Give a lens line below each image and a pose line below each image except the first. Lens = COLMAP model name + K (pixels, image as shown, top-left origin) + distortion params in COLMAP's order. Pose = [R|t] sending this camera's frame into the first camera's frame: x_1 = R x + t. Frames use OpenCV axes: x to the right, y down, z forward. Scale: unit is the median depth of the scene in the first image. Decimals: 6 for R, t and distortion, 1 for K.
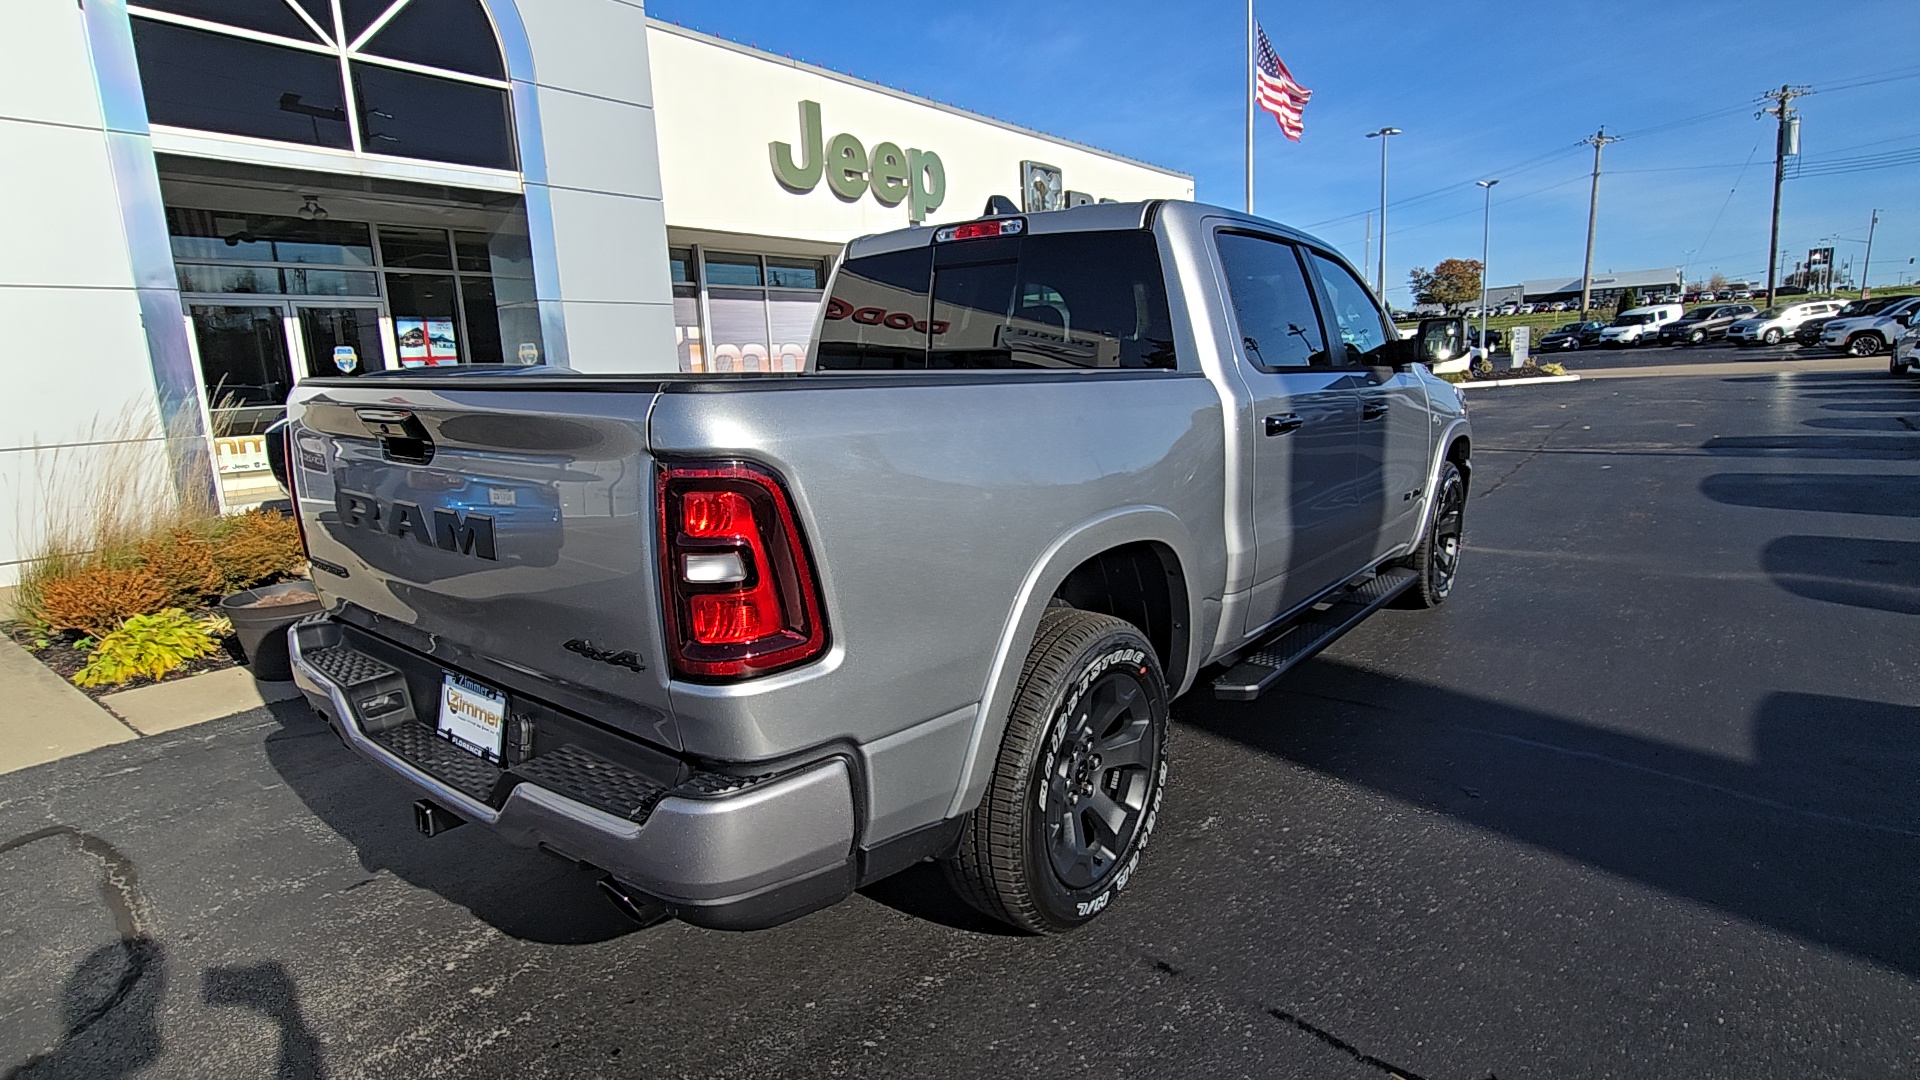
lens RADIAL K [[965.6, 0, 951.8], [0, 965.6, 544.7], [0, 0, 1]] dist [-0.002314, 0.000067]
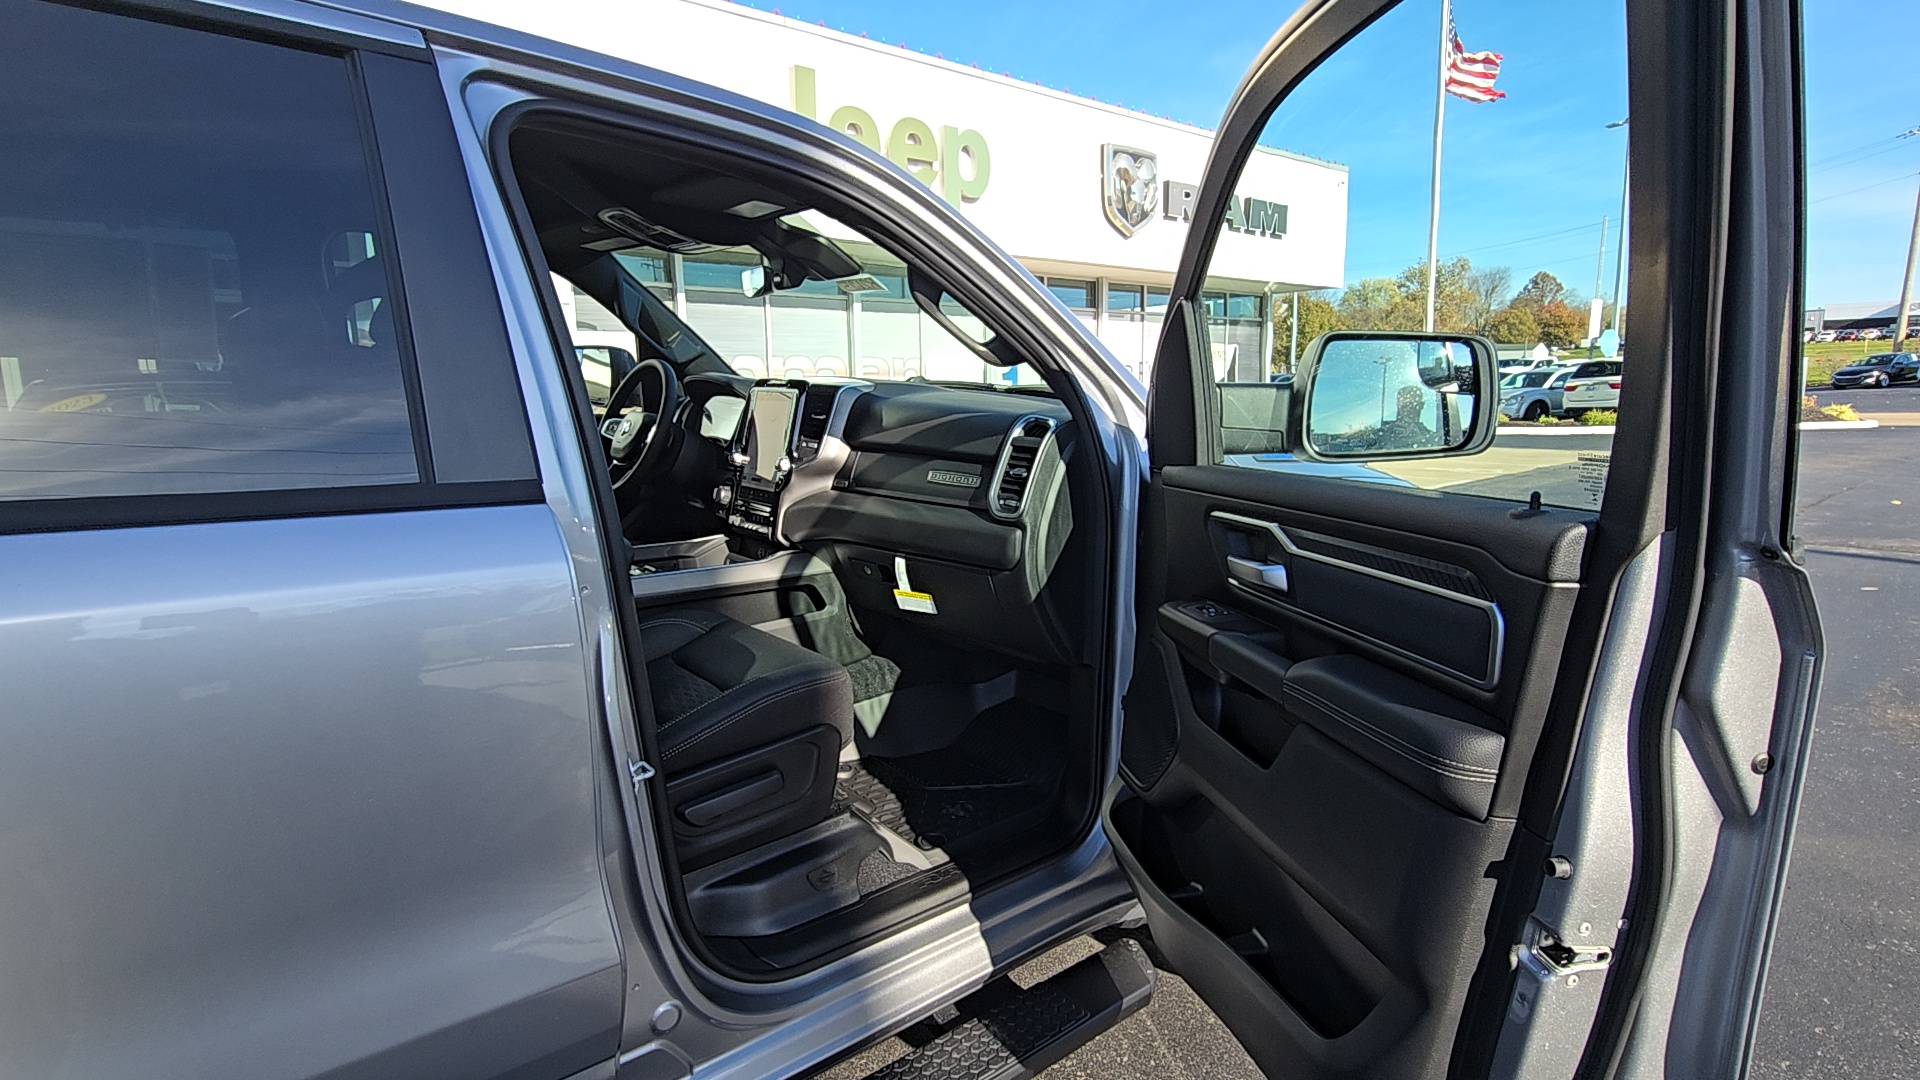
lens RADIAL K [[965.6, 0, 951.8], [0, 965.6, 544.7], [0, 0, 1]] dist [-0.002314, 0.000067]
pose [[0.979264, 0.063377, -0.192420, 0.118538], [-0.065750, 0.997818, -0.005968, -0.035842], [0.191622, 0.018496, 0.981295, 0.152312]]
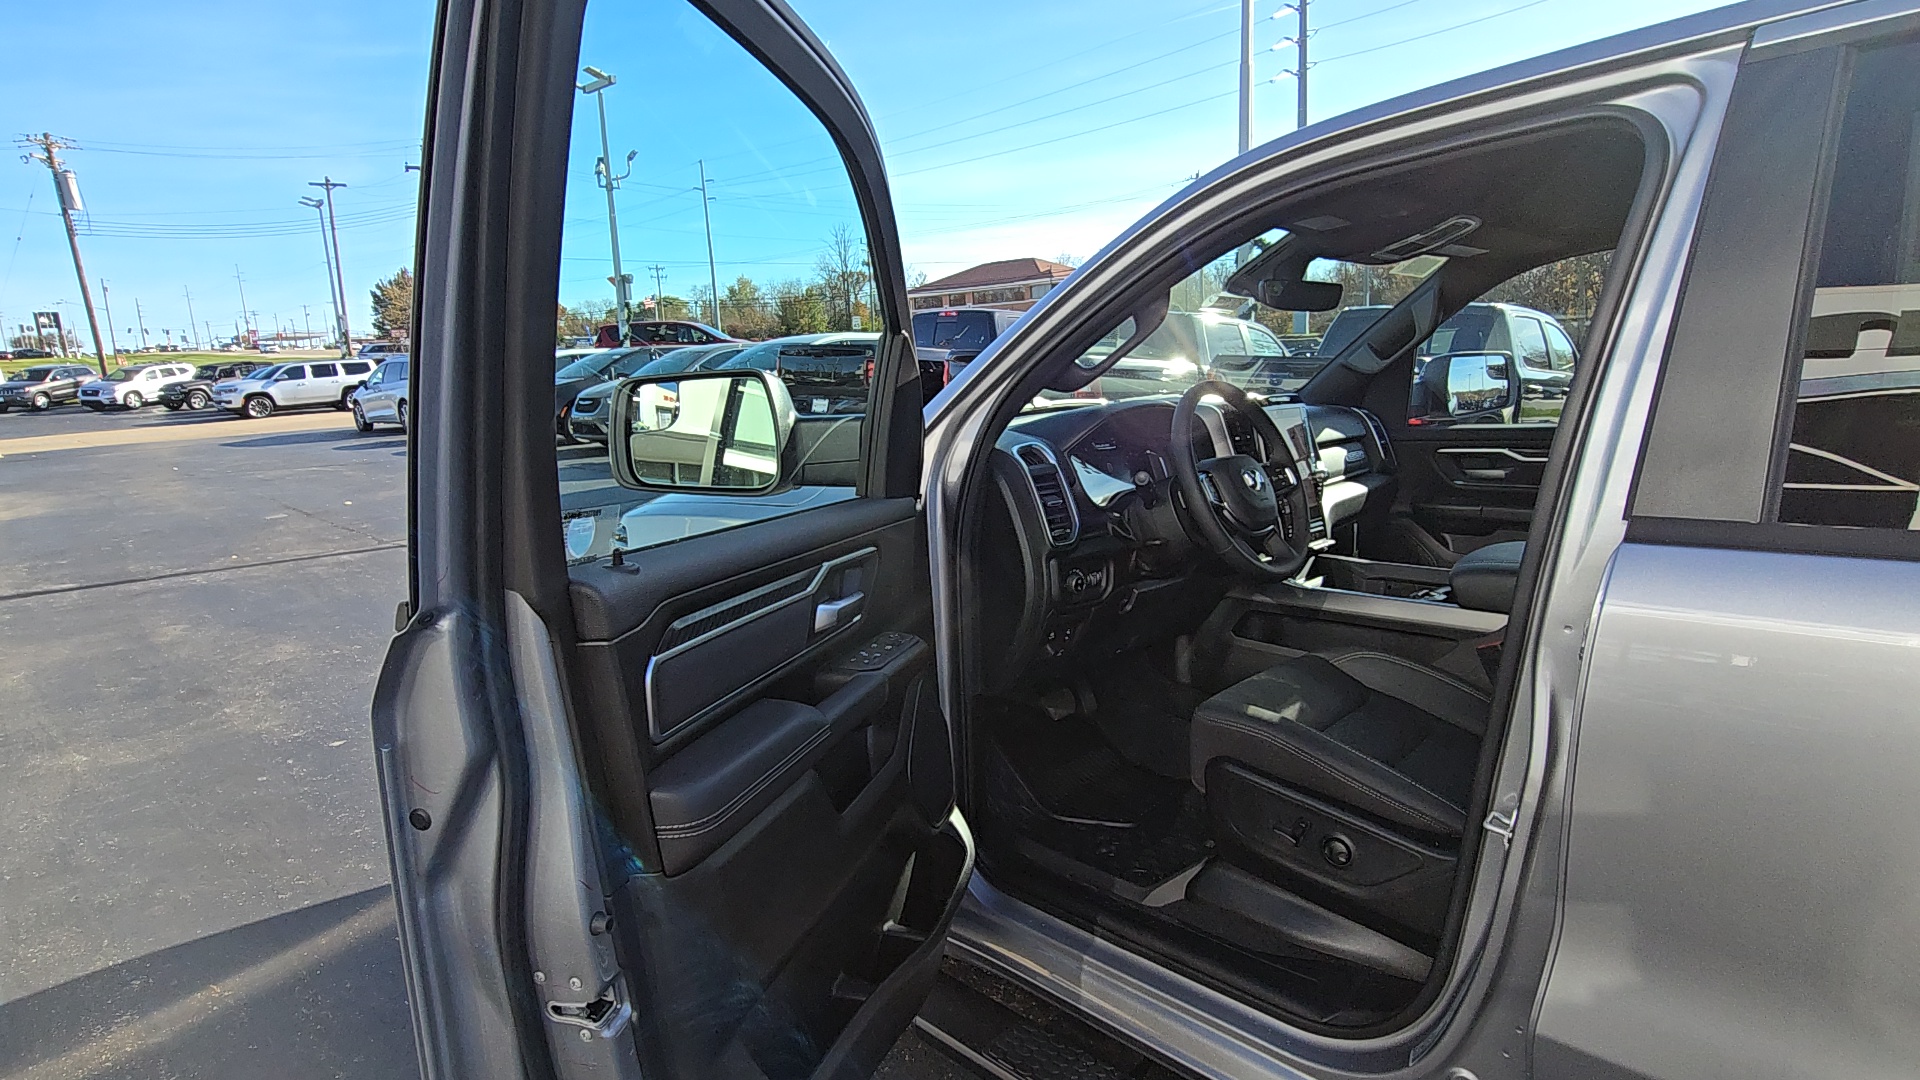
lens RADIAL K [[965.6, 0, 951.8], [0, 965.6, 544.7], [0, 0, 1]] dist [-0.002314, 0.000067]
pose [[0.097371, -0.155053, 0.983096, -0.052257], [0.218700, 0.966979, 0.130850, -0.062465], [-0.970922, 0.202262, 0.128066, 0.296726]]
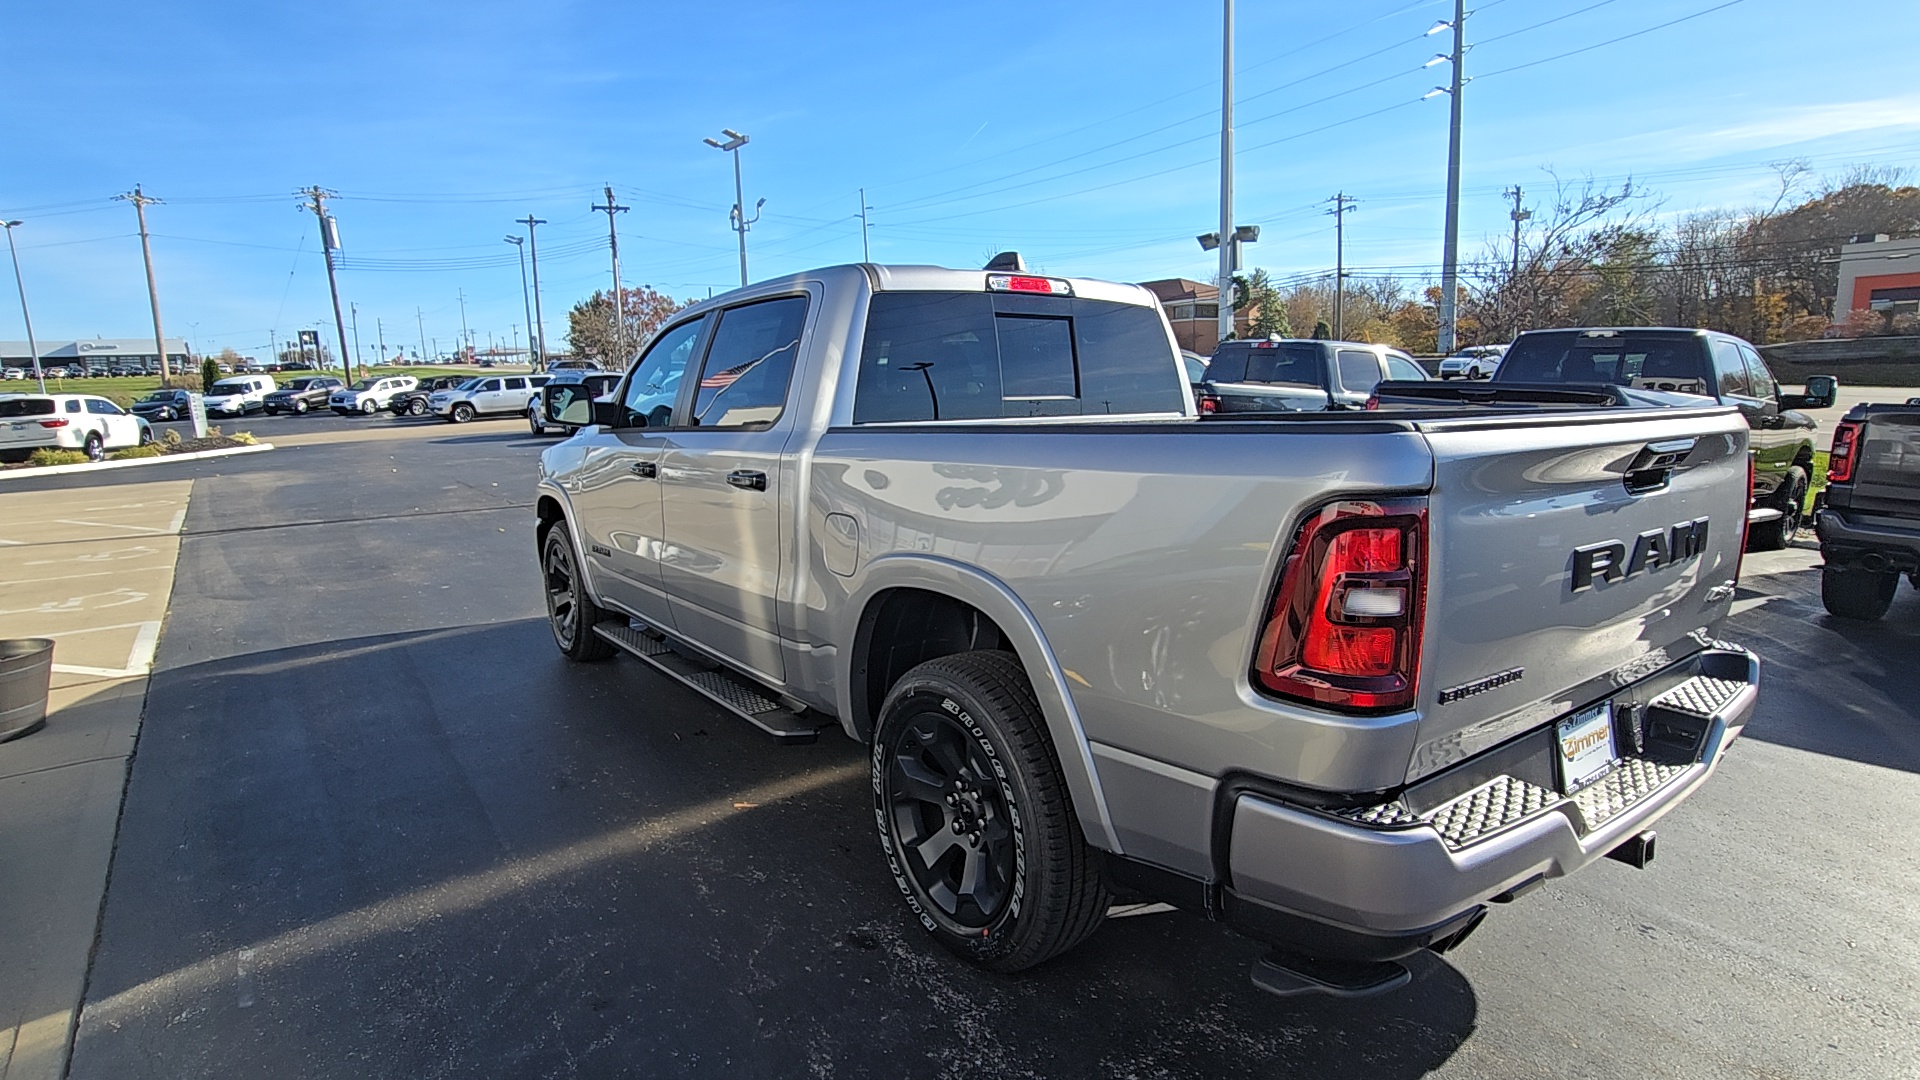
lens RADIAL K [[965.6, 0, 951.8], [0, 965.6, 544.7], [0, 0, 1]] dist [-0.002314, 0.000067]
pose [[0.256586, -0.130394, 0.957685, -0.188161], [0.198519, 0.976842, 0.079814, -0.027706], [-0.945914, 0.169639, 0.276530, 0.153261]]
